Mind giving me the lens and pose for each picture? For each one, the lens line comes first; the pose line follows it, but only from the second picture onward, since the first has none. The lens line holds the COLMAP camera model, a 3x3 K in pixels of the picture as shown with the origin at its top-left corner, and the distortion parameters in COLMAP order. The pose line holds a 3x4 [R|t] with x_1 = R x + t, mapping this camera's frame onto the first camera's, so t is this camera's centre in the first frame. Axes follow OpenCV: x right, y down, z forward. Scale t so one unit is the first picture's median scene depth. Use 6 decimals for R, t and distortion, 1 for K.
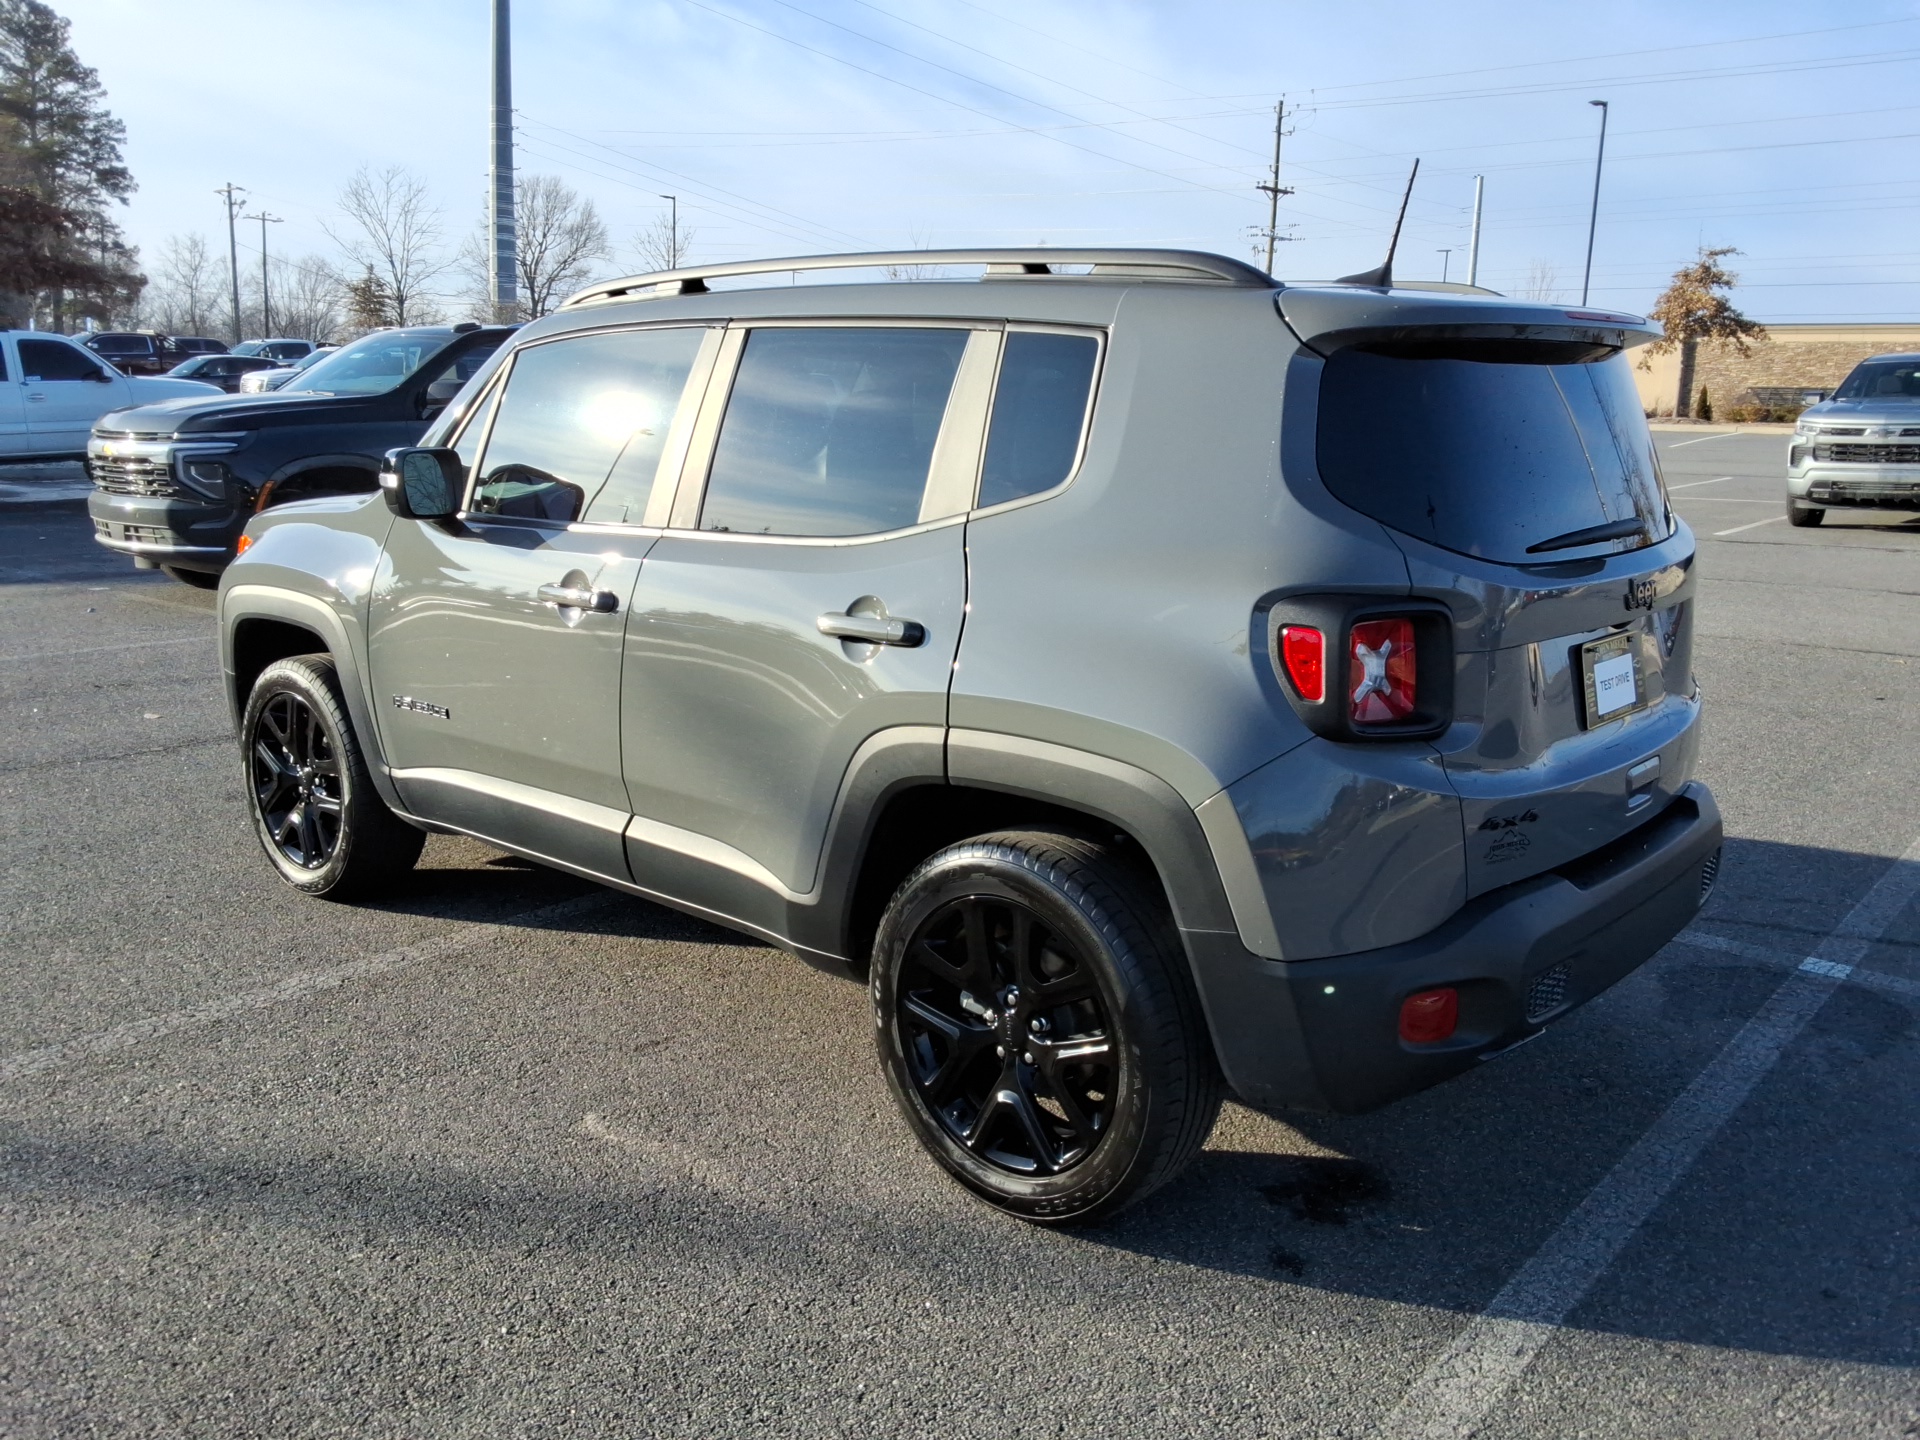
lens RADIAL K [[1544.2, 0, 956.3], [0, 1544.2, 699.8], [0, 0, 1]] dist [0.088835, -0.132377]
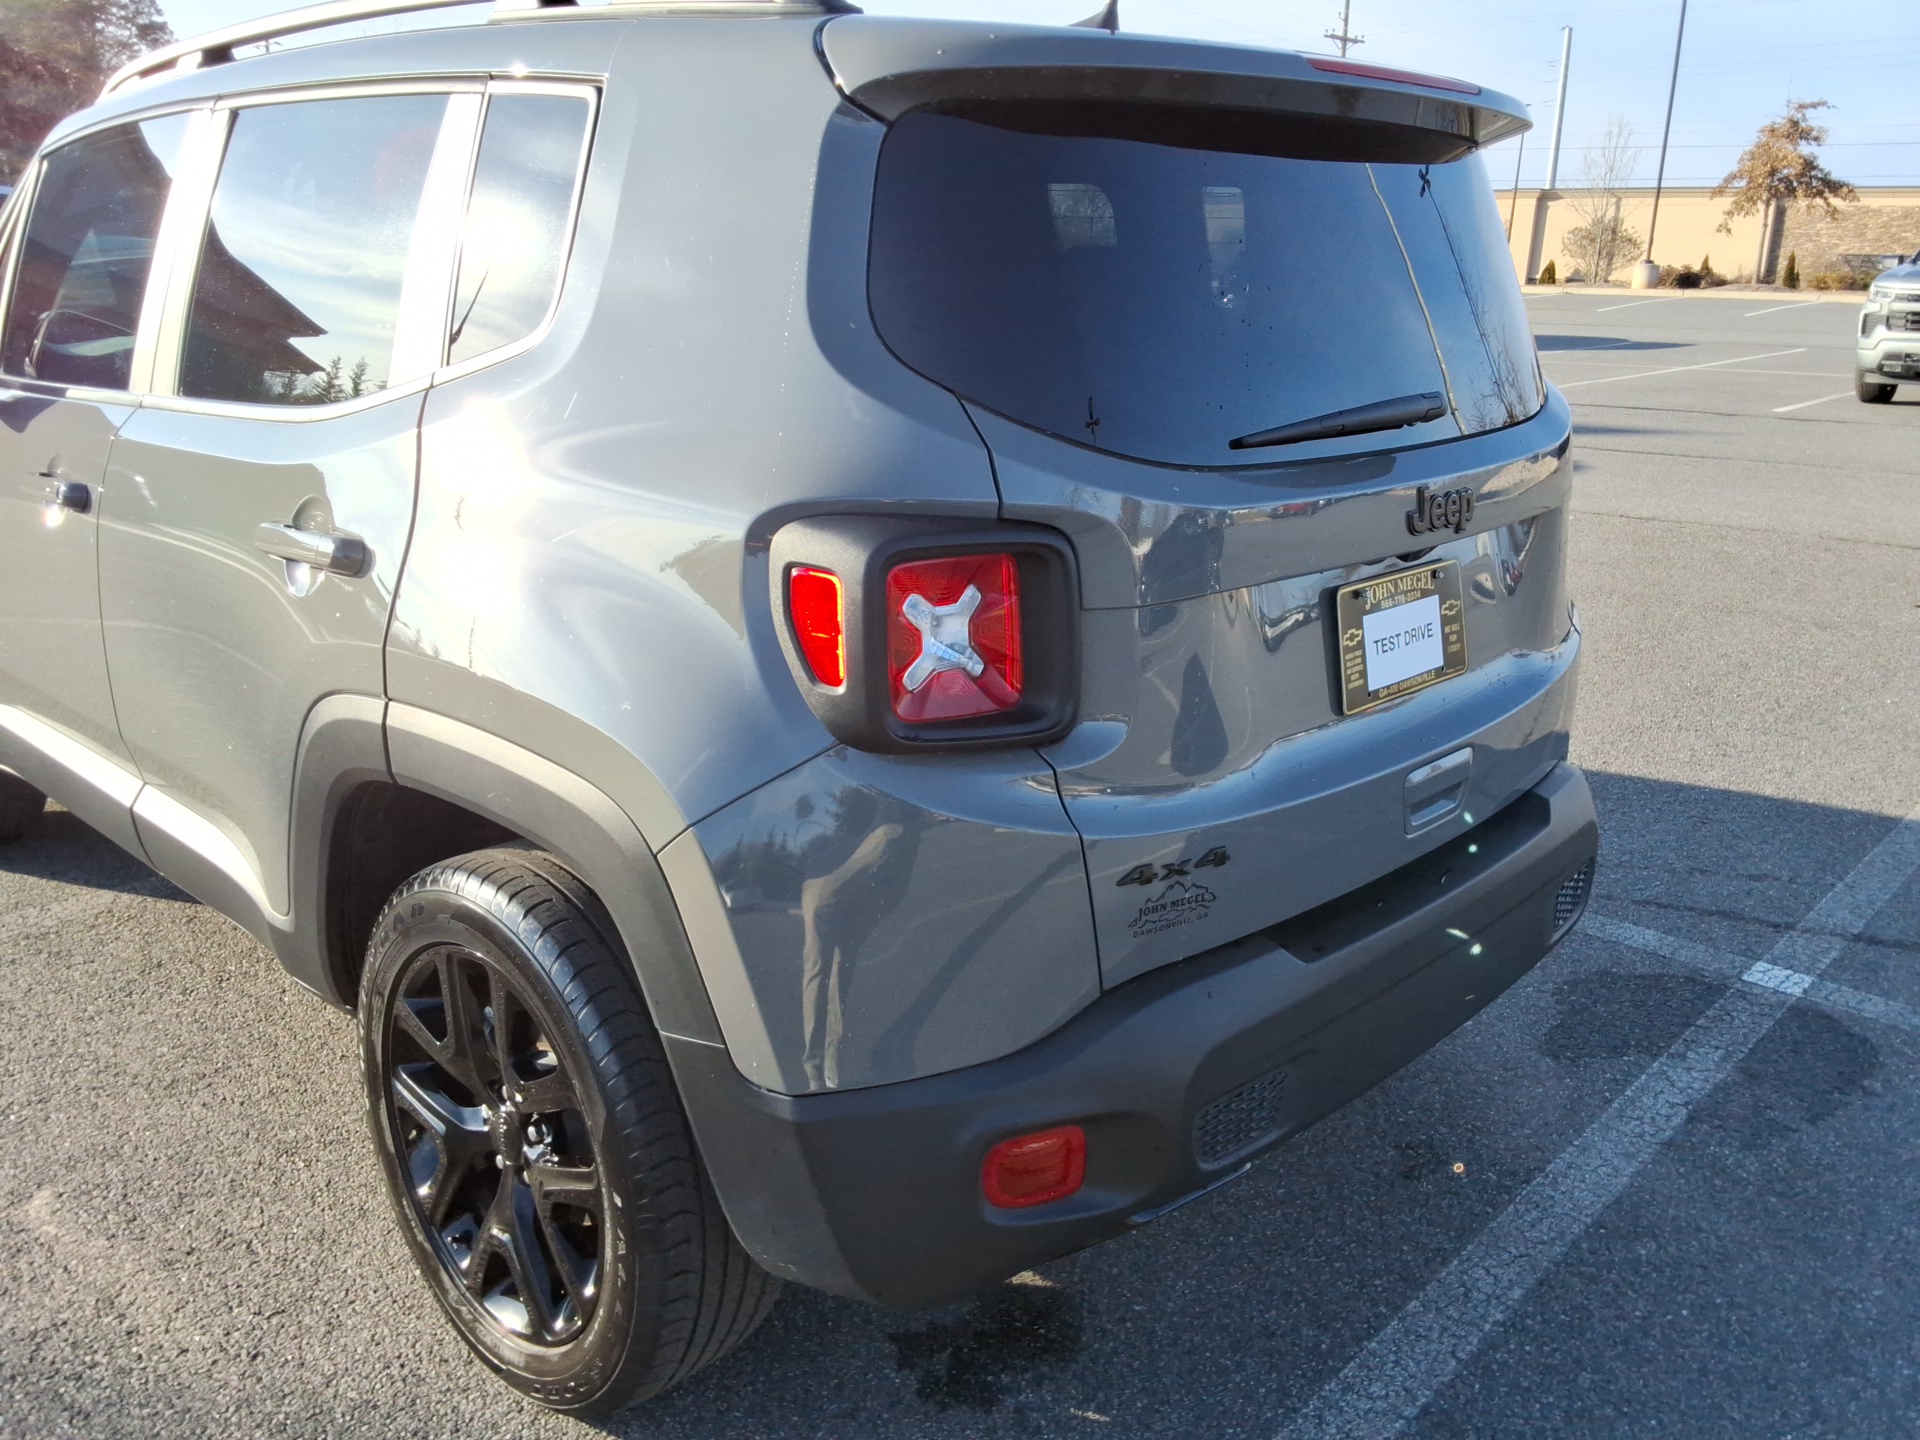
lens RADIAL K [[1544.2, 0, 960.0], [0, 1544.2, 702.0], [0, 0, 1]] dist [0.088835, -0.132377]
pose [[0.999289, 0.012908, -0.035426, 0.227330], [-0.009966, 0.996583, 0.081990, -0.033485], [0.036363, -0.081579, 0.996003, 0.287947]]
